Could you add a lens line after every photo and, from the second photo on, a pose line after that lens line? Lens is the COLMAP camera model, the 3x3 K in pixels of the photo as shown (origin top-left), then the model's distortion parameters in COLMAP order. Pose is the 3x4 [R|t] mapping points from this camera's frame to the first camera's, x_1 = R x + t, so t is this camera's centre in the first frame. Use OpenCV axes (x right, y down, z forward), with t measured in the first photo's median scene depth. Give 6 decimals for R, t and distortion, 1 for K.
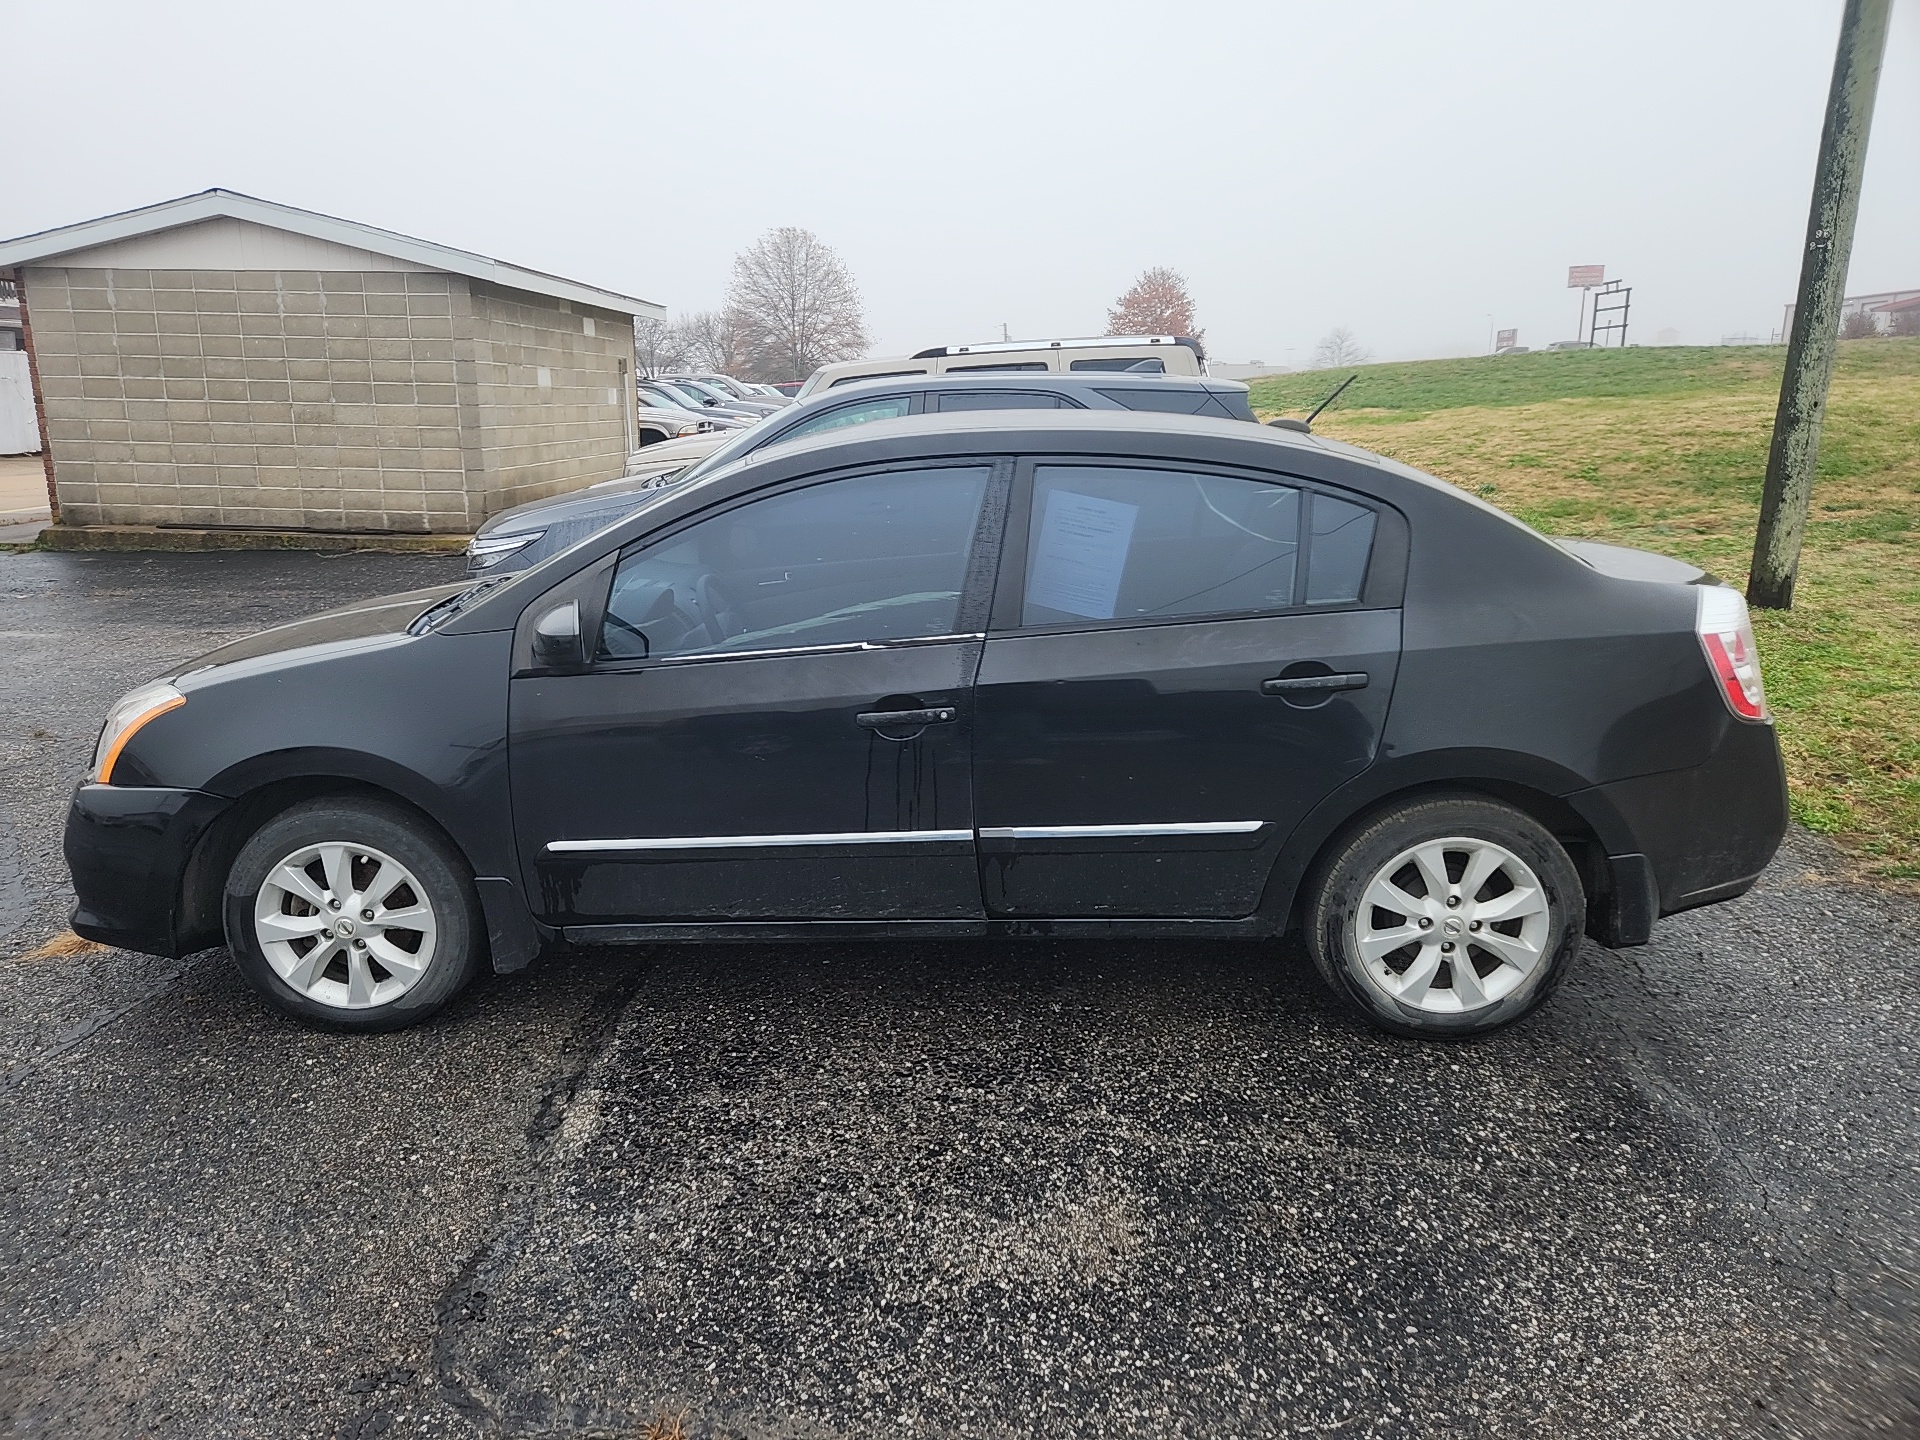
lens RADIAL K [[1235.0, 0, 960.0], [0, 1235.0, 720.0], [0, 0, 1]] dist [0.086528, -0.066219]
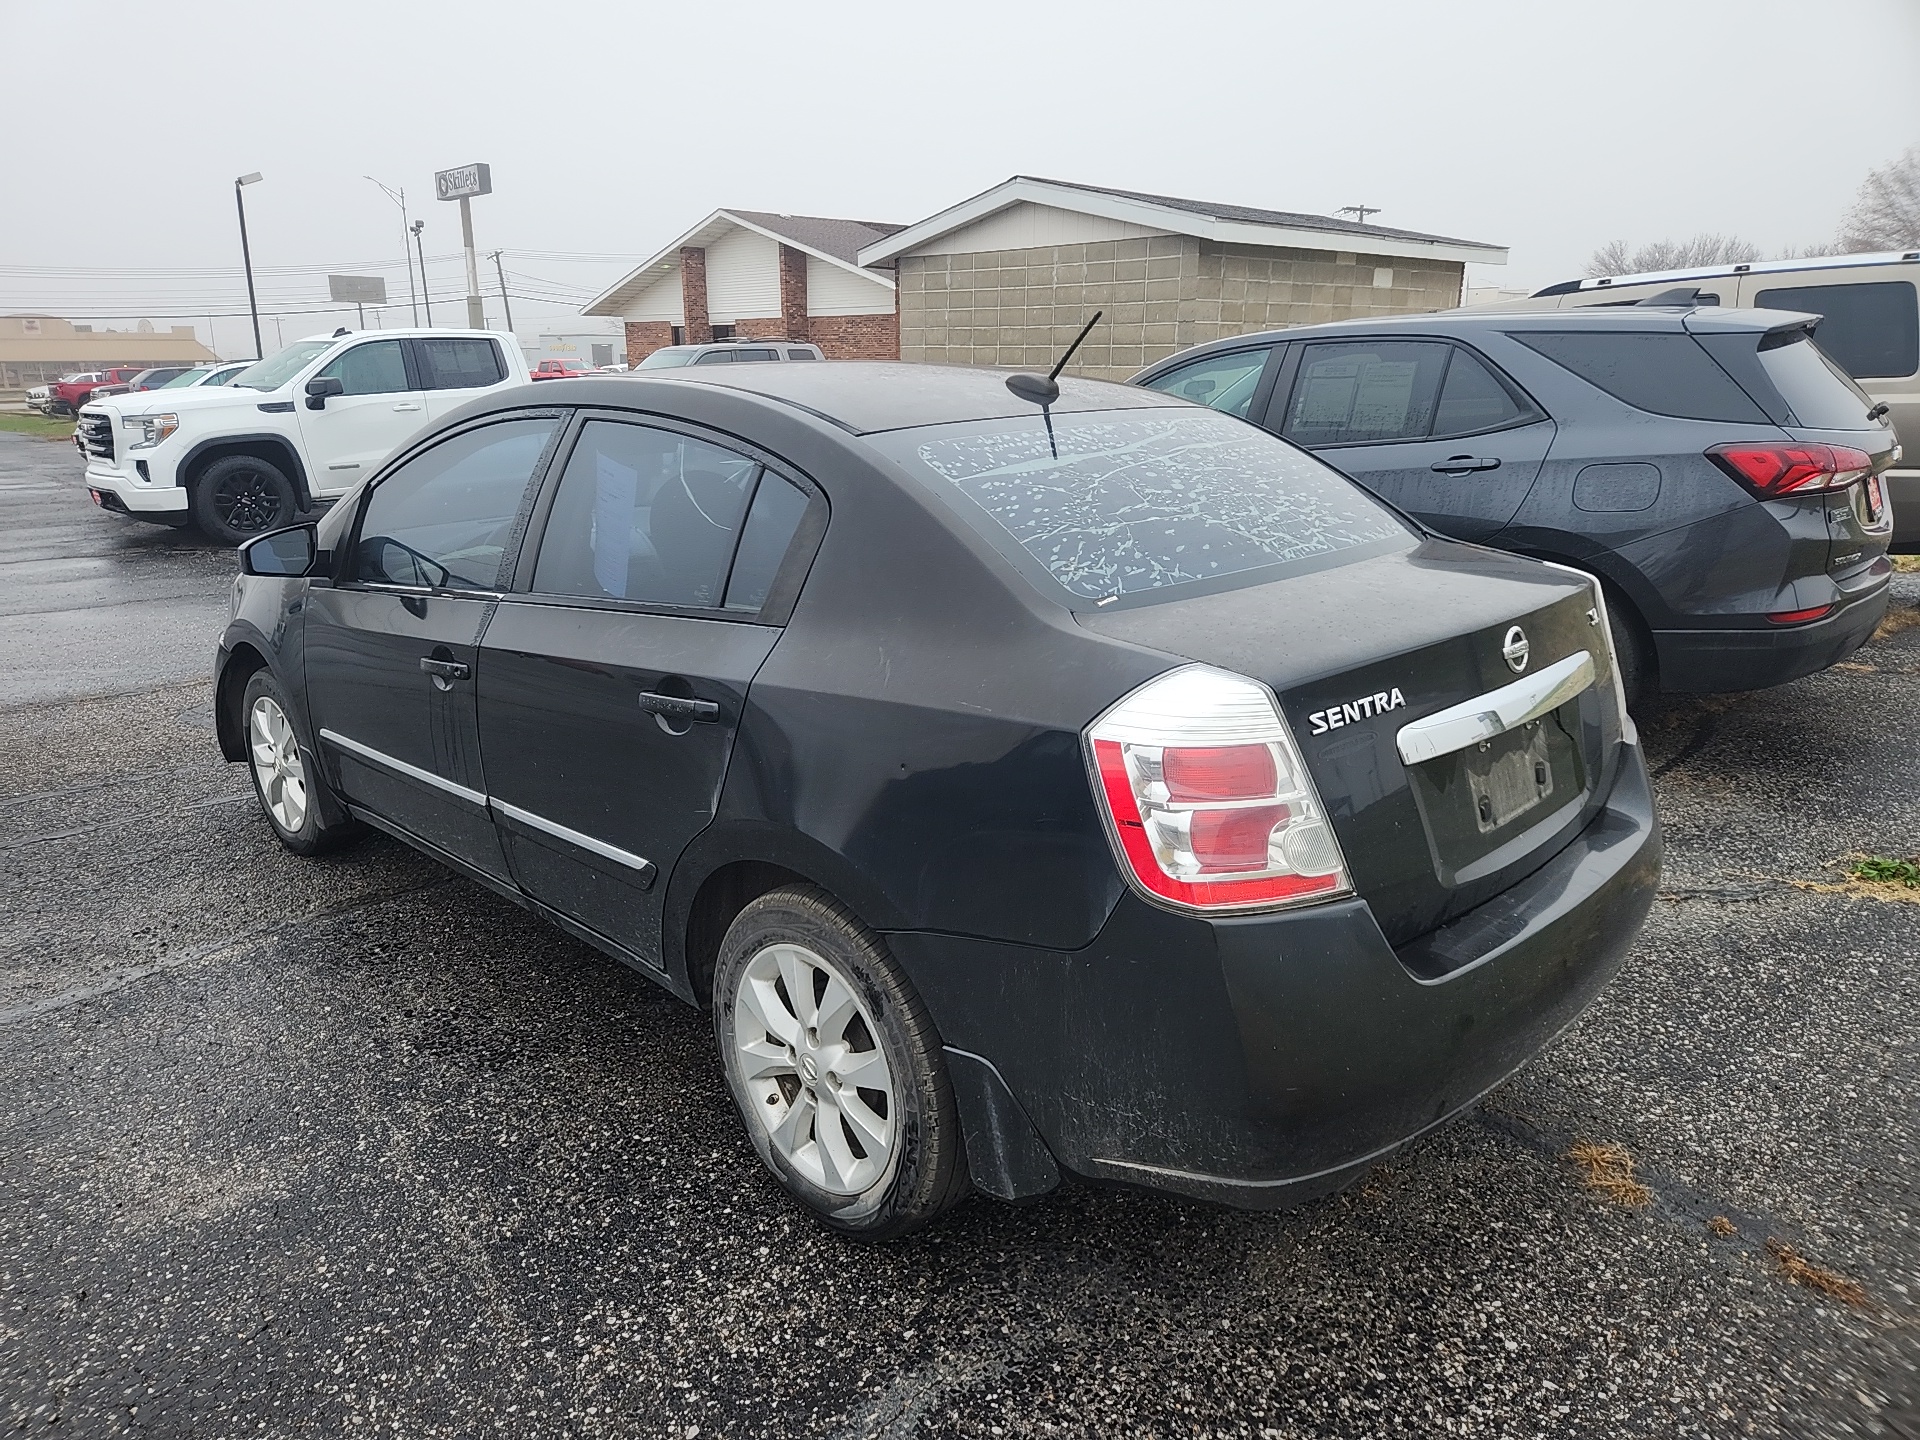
lens RADIAL K [[1271.1, 0, 933.5], [0, 1271.1, 716.0], [0, 0, 1]] dist [0.091237, -0.075580]
pose [[0.724089, 0.180651, -0.665628, 0.911145], [-0.167961, 0.982220, 0.083861, -0.113361], [0.668943, 0.051077, 0.741557, 0.483174]]
